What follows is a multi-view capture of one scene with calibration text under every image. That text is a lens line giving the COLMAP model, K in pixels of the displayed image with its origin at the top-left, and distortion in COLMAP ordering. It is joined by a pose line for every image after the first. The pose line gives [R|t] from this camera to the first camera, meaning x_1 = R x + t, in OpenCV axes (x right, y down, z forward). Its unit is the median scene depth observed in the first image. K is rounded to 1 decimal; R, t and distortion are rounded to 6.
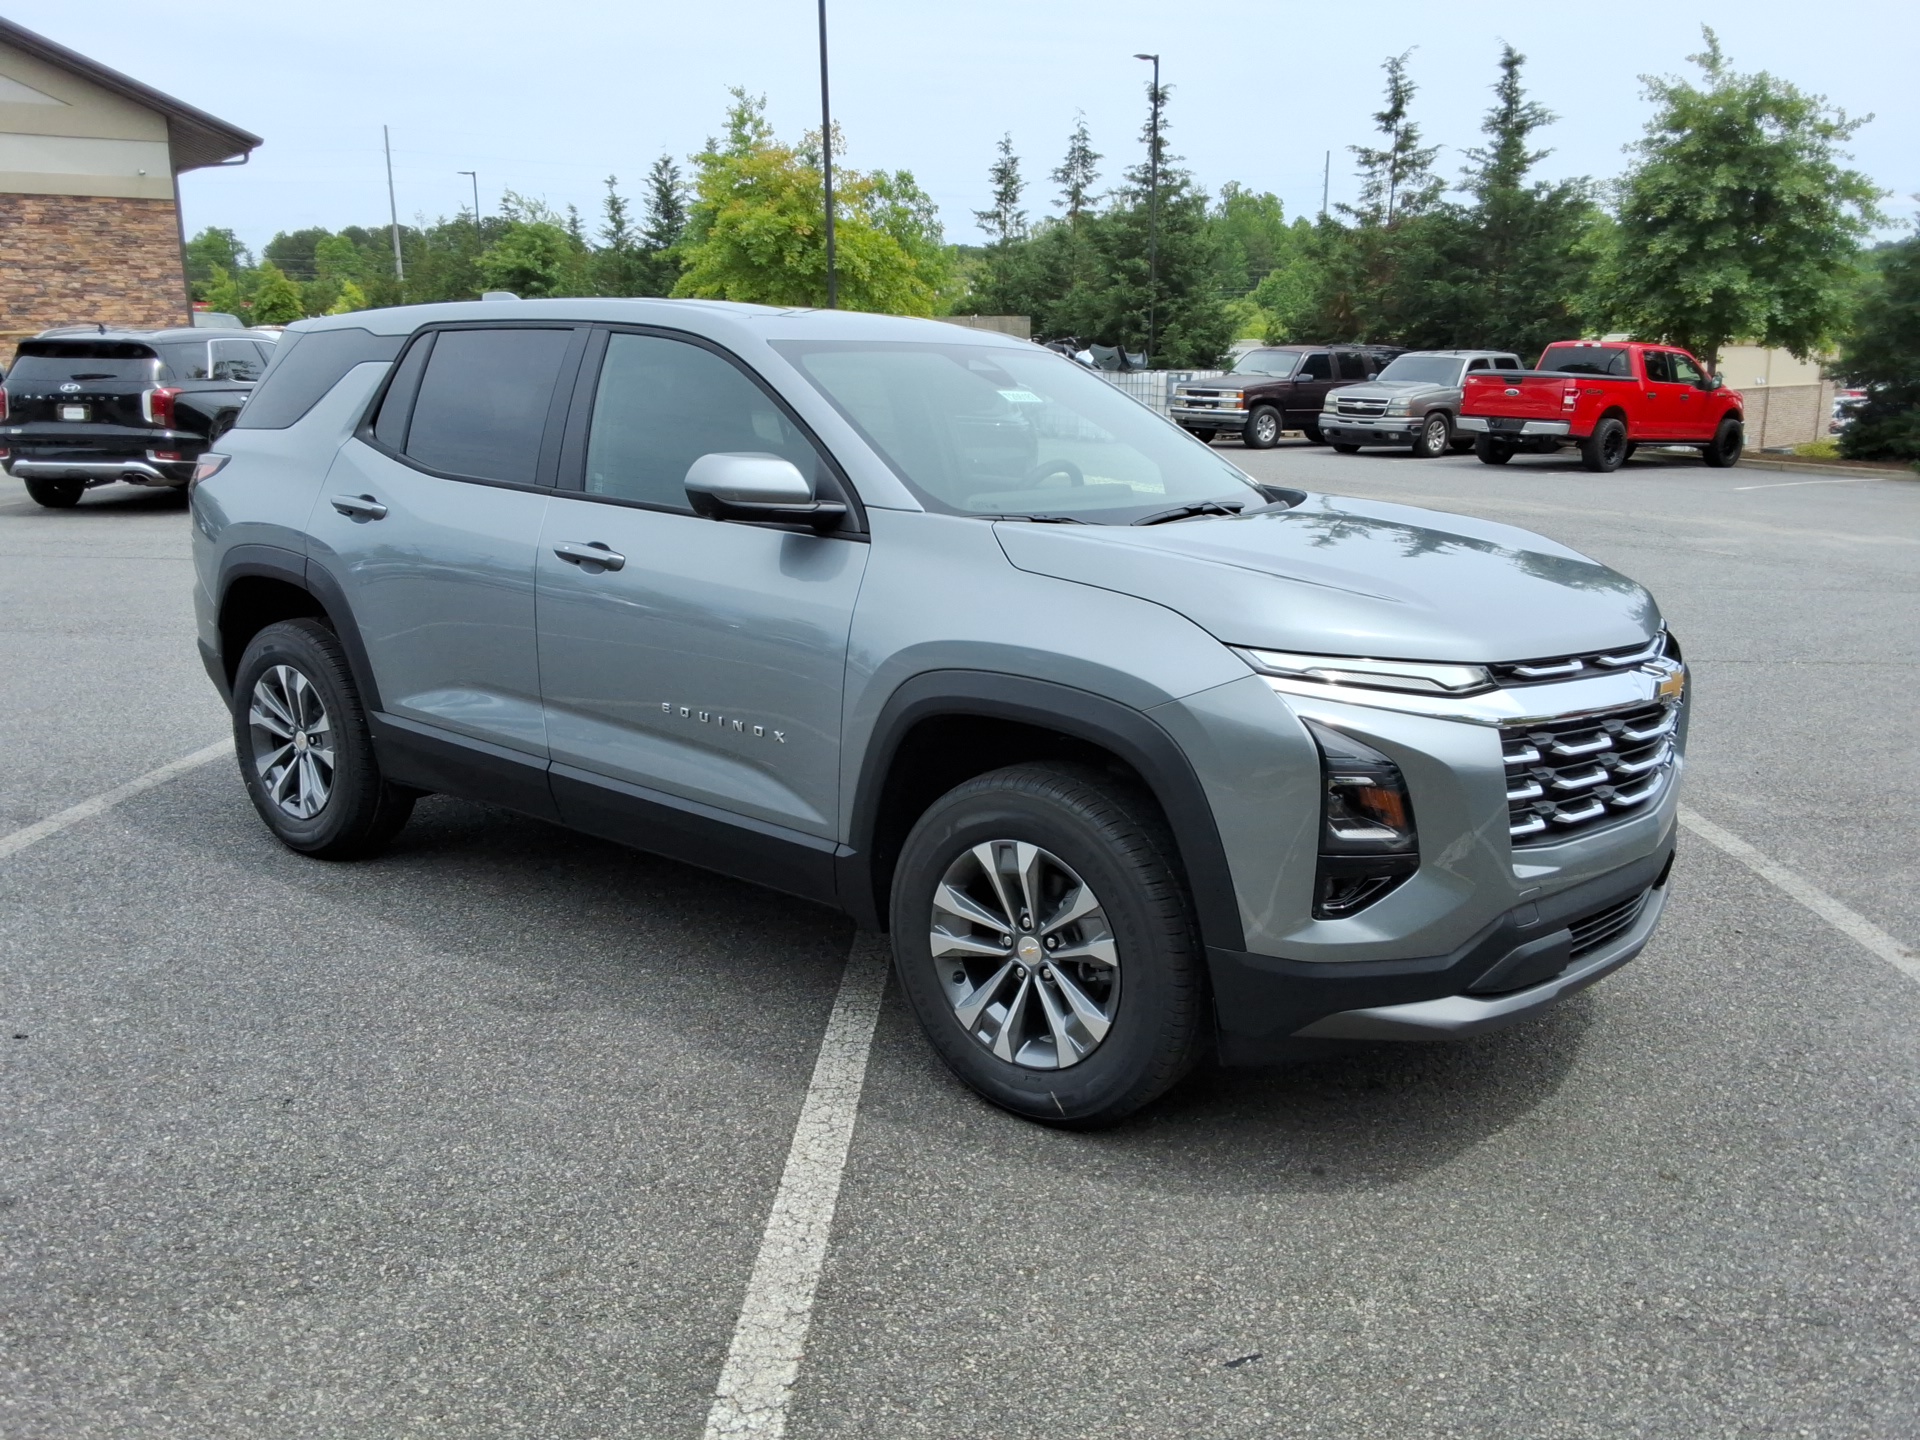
lens RADIAL K [[1566.9, 0, 969.1], [0, 1566.9, 713.6], [0, 0, 1]] dist [0.101013, -0.154147]
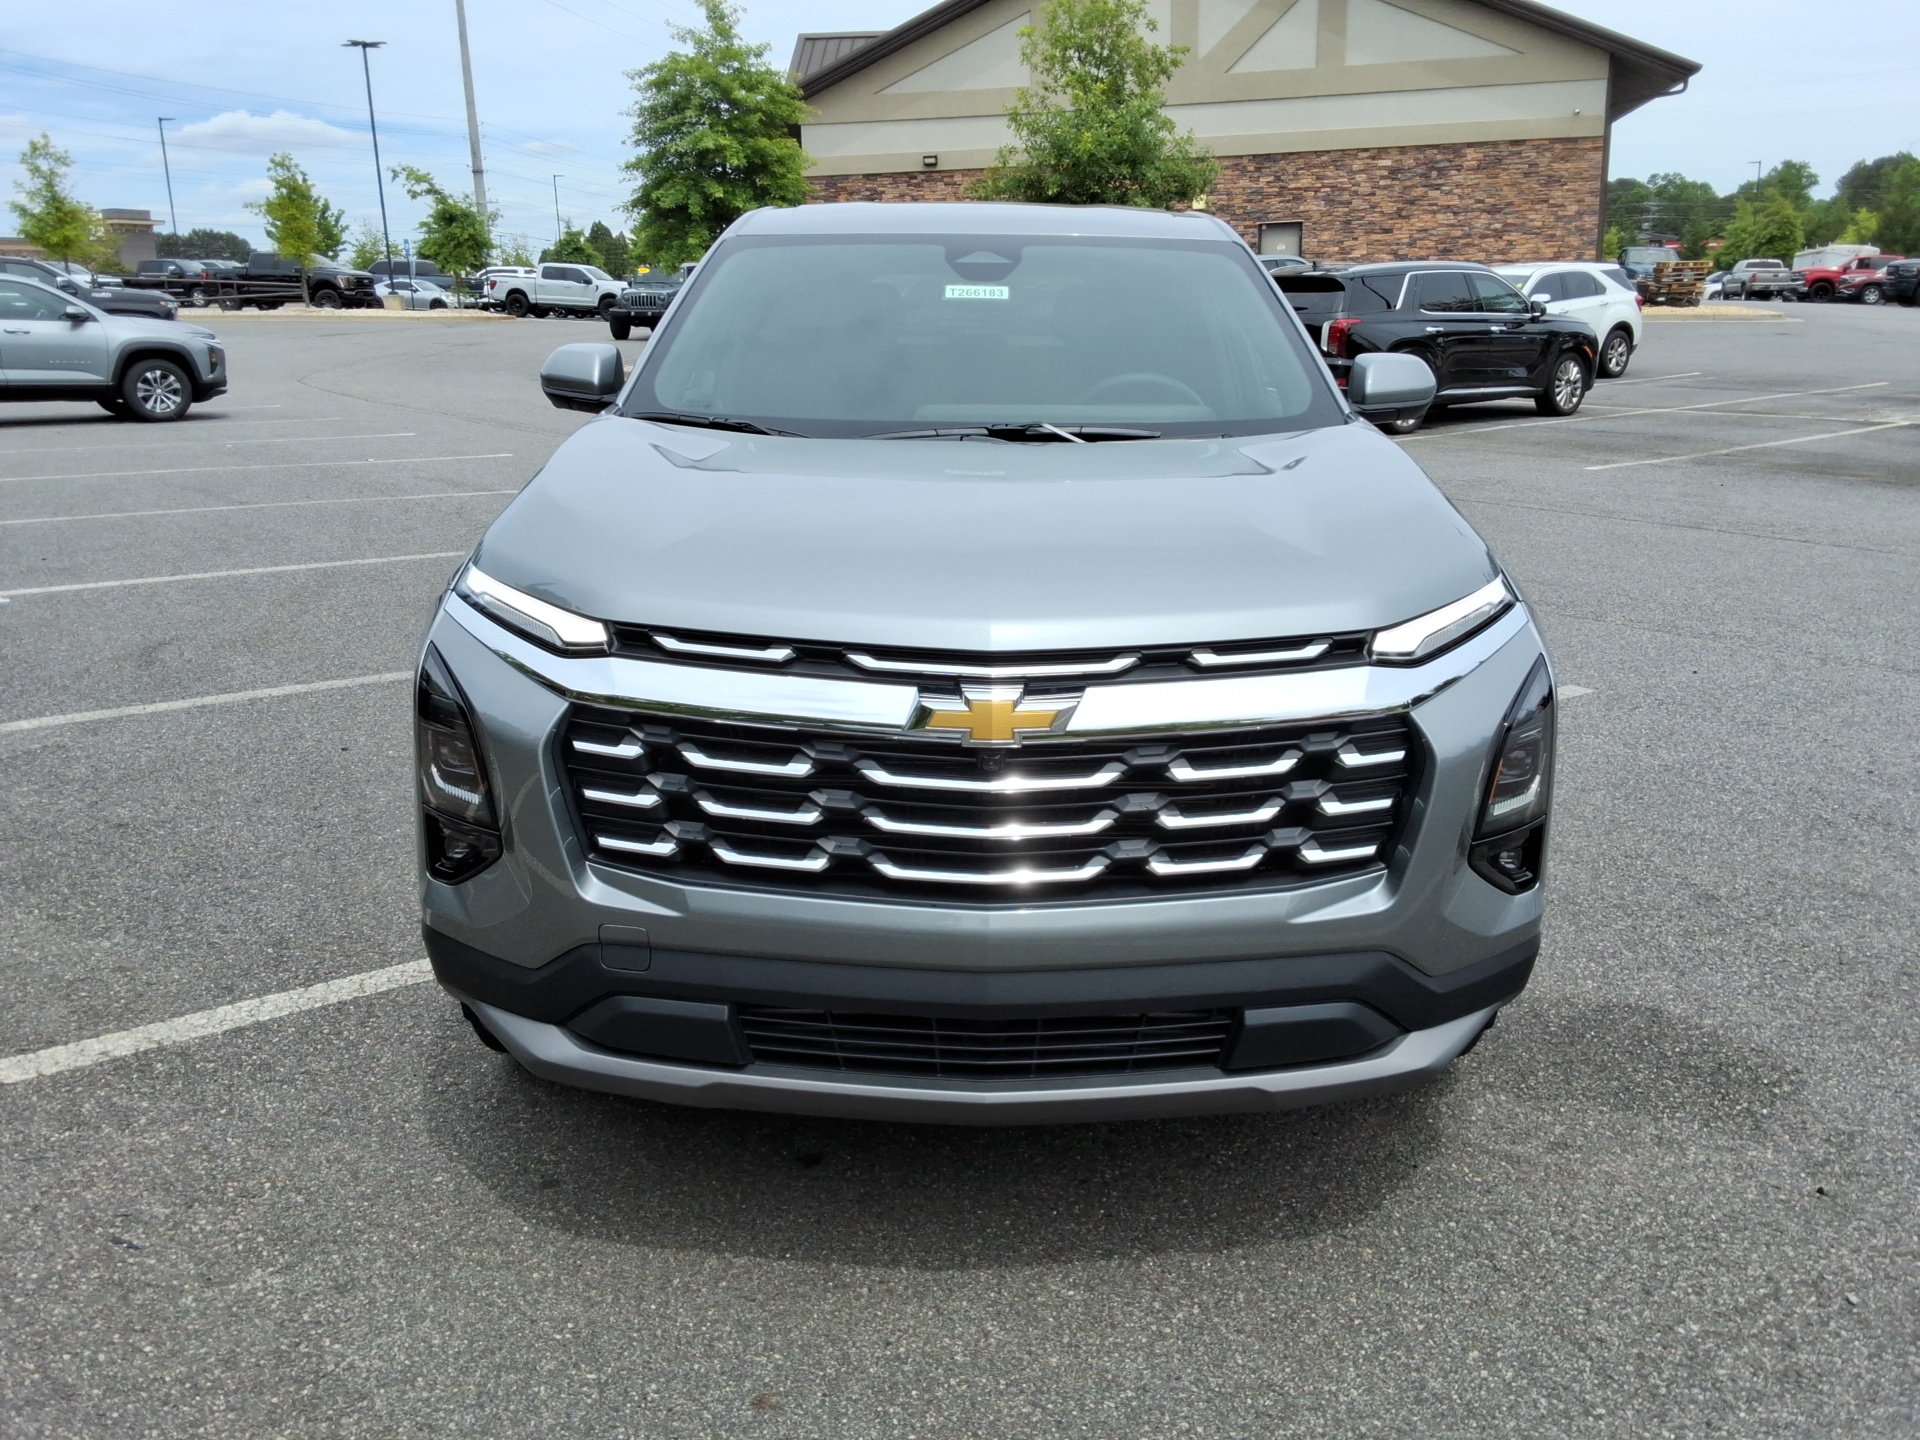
lens RADIAL K [[1557.7, 0, 974.7], [0, 1557.7, 706.2], [0, 0, 1]] dist [0.133023, -0.220092]
pose [[0.609369, 0.188313, -0.770200, 0.111121], [-0.163466, 0.980356, 0.110364, -0.011231], [0.775853, 0.058649, 0.628182, 0.070961]]
